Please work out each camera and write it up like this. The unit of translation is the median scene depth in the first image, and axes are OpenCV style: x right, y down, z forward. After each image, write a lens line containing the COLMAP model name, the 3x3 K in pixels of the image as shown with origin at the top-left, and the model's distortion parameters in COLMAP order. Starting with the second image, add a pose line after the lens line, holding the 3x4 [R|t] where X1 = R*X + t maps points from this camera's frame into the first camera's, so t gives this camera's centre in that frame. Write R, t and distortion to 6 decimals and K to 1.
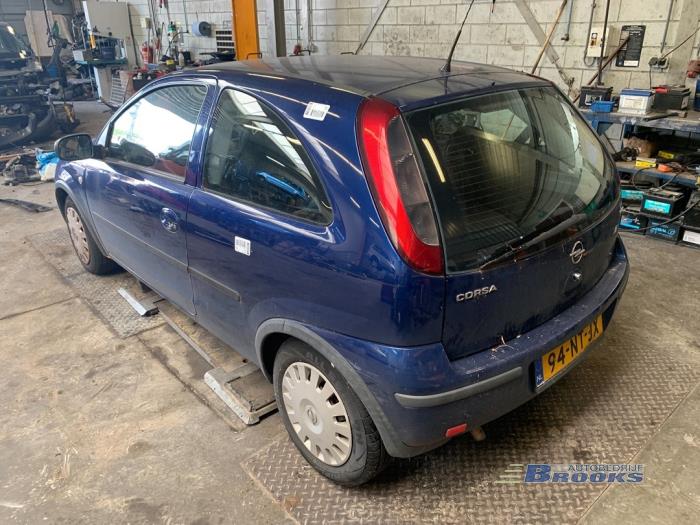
lens RADIAL K [[544.0, 0, 351.0], [0, 544.0, 262.1], [0, 0, 1]] dist [-0.002961, 0.012880]
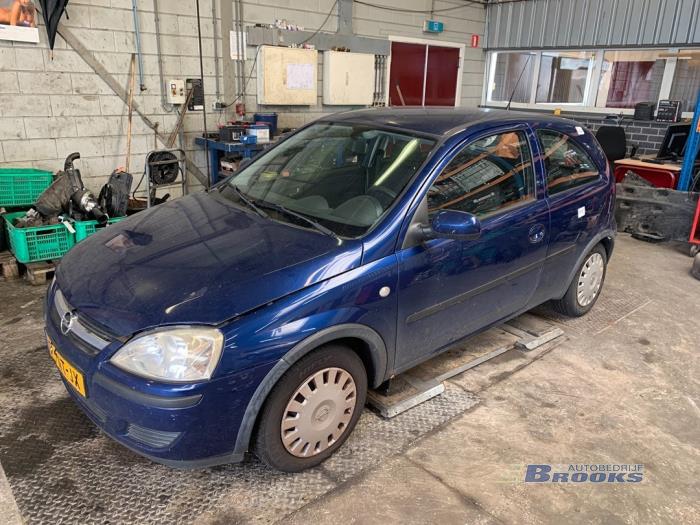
lens RADIAL K [[544.0, 0, 350.5], [0, 544.0, 264.0], [0, 0, 1]] dist [-0.002961, 0.012880]
pose [[-0.006187, -0.312656, 0.949846, -1.138251], [0.372149, 0.880916, 0.292391, -0.399218], [-0.928152, 0.355293, 0.110905, 0.931161]]
